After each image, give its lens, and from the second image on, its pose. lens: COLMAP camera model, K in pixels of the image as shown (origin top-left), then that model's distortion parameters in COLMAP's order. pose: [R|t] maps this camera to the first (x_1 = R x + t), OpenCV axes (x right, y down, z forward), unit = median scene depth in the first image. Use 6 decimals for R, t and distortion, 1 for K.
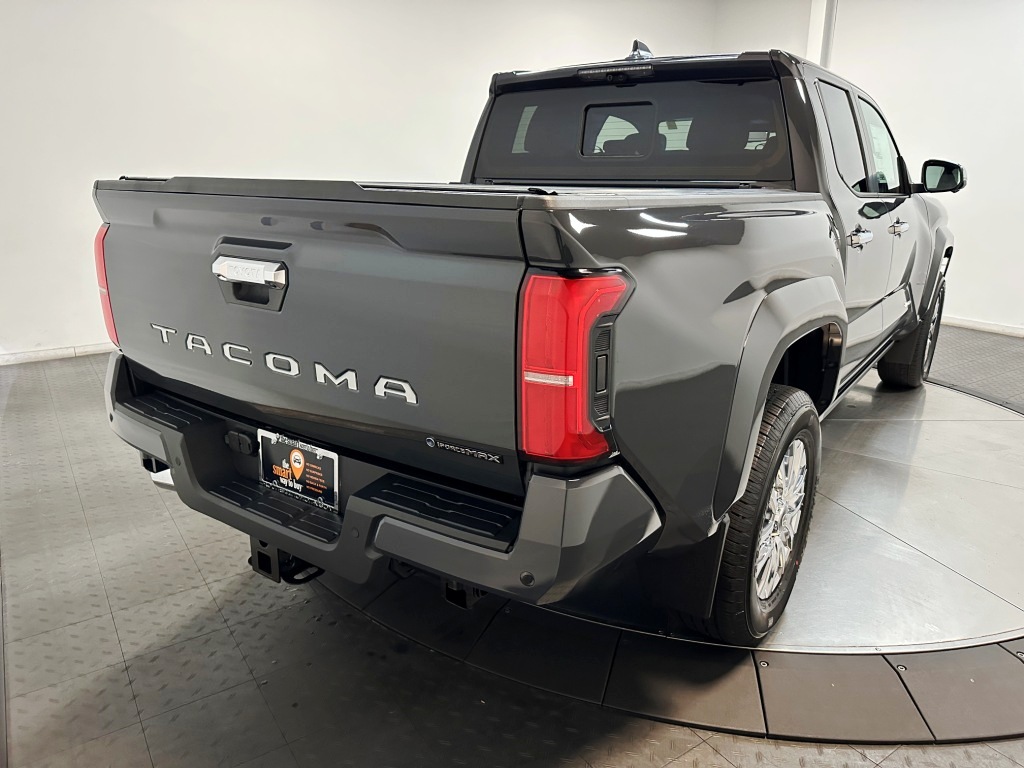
lens RADIAL K [[733.7, 0, 512.7], [0, 733.7, 374.3], [0, 0, 1]] dist [0.071741, -0.195491]
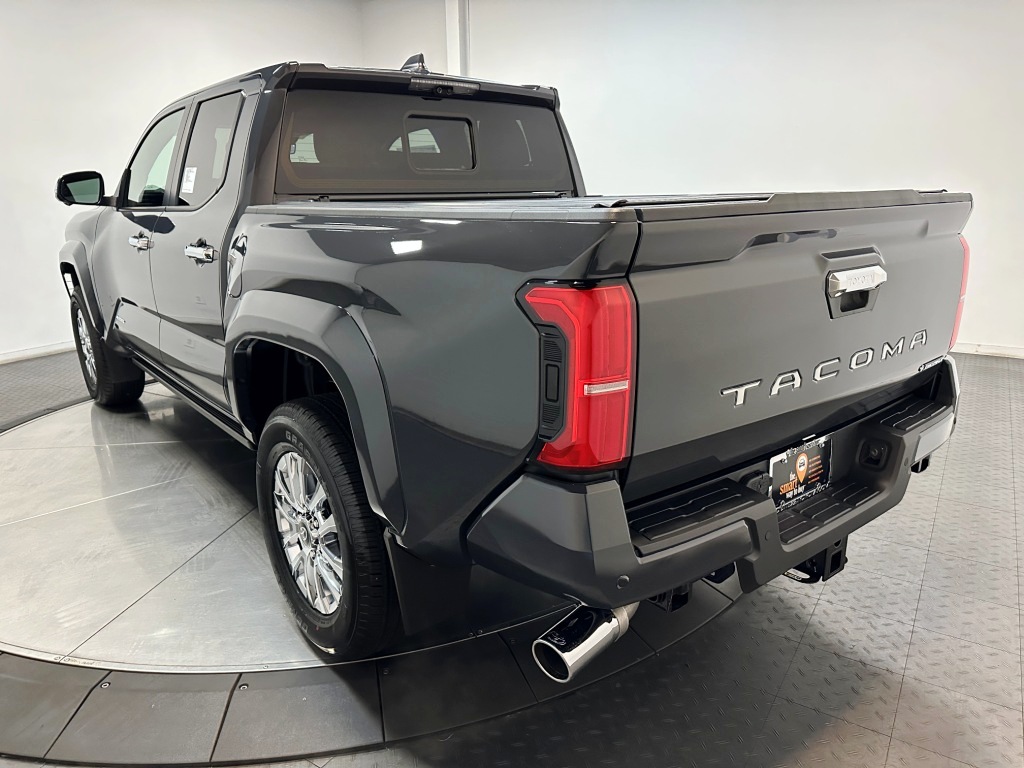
lens RADIAL K [[731.4, 0, 512.0], [0, 731.4, 384.0], [0, 0, 1]] dist [0.071165, -0.111633]
pose [[0.252747, -0.262681, 0.931192, -1.319019], [0.268790, 0.943618, 0.193230, -0.294575], [-0.929447, 0.201457, 0.309102, 1.033424]]
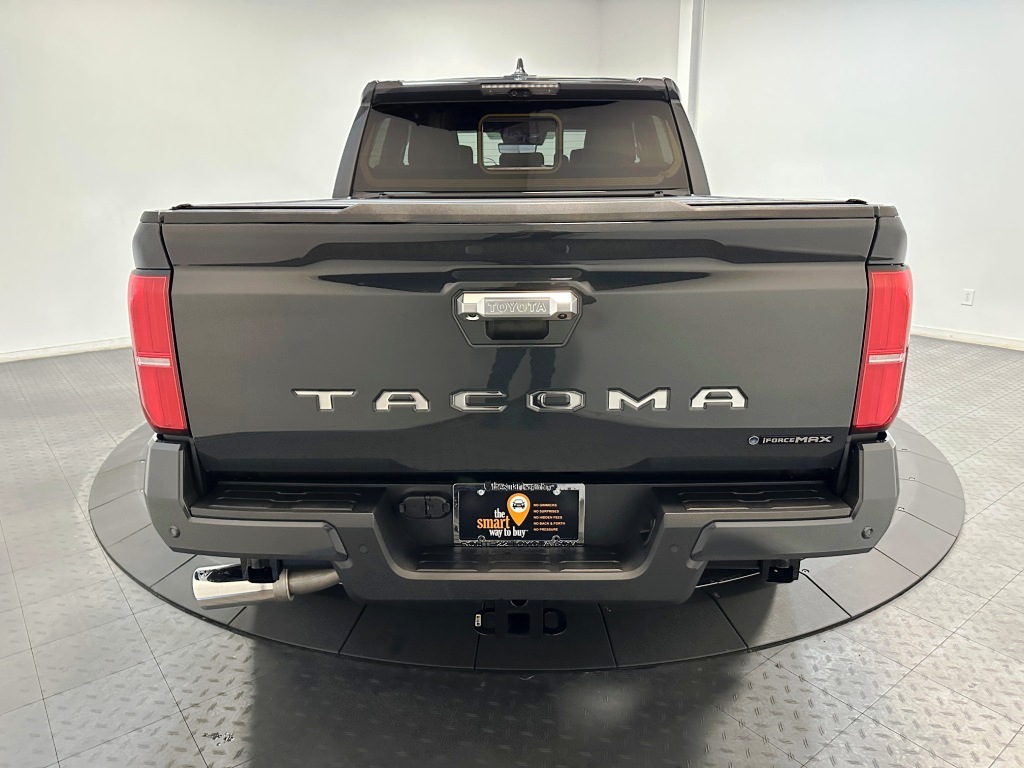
lens RADIAL K [[702.8, 0, 512.0], [0, 702.8, 384.0], [0, 0, 1]] dist [0.044179, -0.001985]
pose [[0.818067, -0.172685, 0.548586, -0.752769], [0.165720, 0.984179, 0.062675, -0.087670], [-0.550730, 0.039639, 0.833741, 0.267312]]
